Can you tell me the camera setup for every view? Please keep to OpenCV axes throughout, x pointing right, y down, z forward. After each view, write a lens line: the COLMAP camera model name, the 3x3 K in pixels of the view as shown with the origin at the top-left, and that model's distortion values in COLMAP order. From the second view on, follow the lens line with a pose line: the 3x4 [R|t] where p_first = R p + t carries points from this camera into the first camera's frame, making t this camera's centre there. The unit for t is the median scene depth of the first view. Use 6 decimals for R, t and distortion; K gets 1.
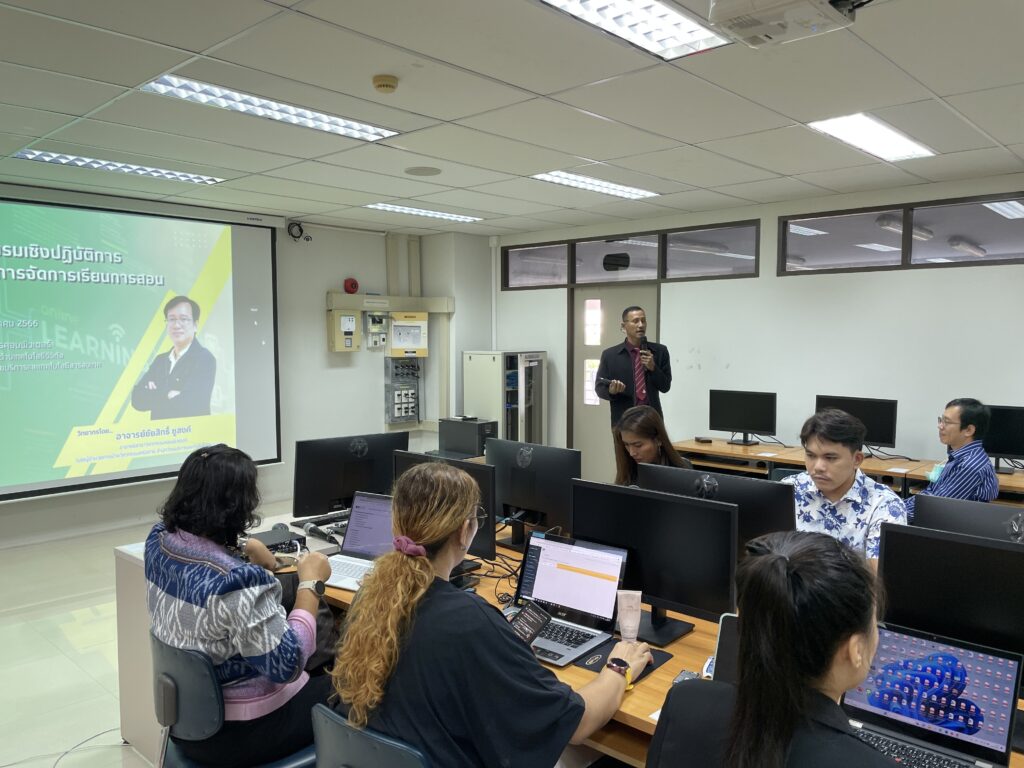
lens RADIAL K [[771.3, 0, 516.1], [0, 771.3, 379.3], [0, 0, 1]] dist [0.087007, -0.117433]
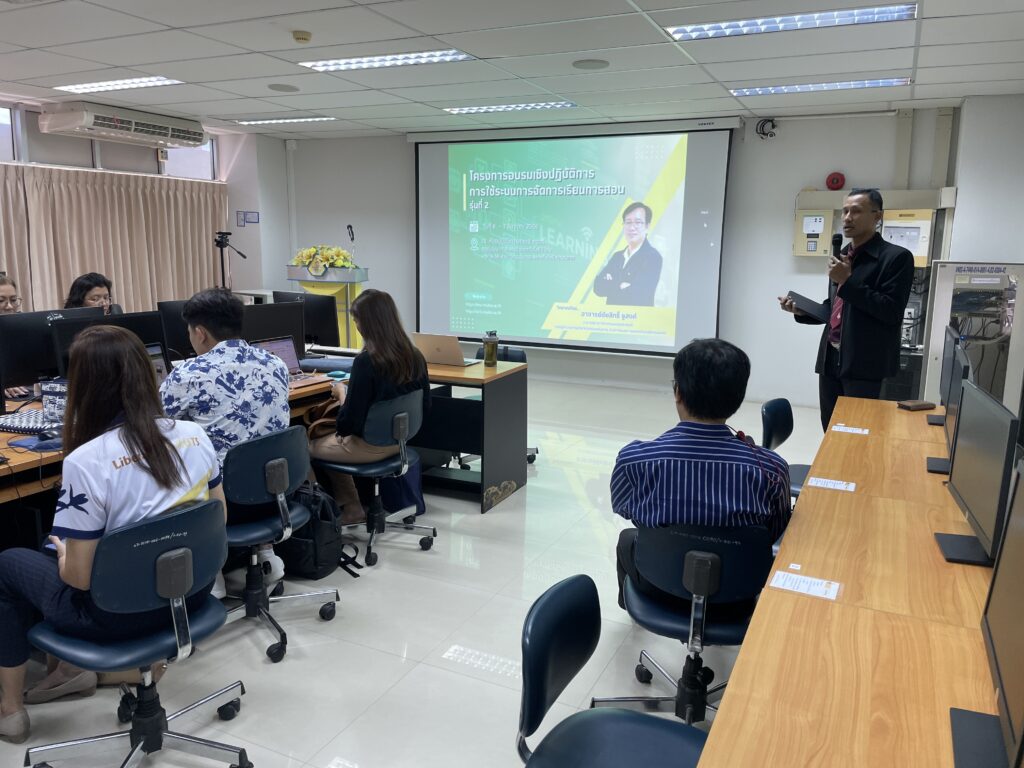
lens RADIAL K [[771.3, 0, 513.6], [0, 771.3, 378.1], [0, 0, 1]] dist [0.087007, -0.117433]
pose [[0.299227, 0.170500, -0.938825, 0.553994], [-0.076766, 0.985018, 0.154423, -0.009705], [0.951089, 0.025862, 0.307832, 0.391582]]
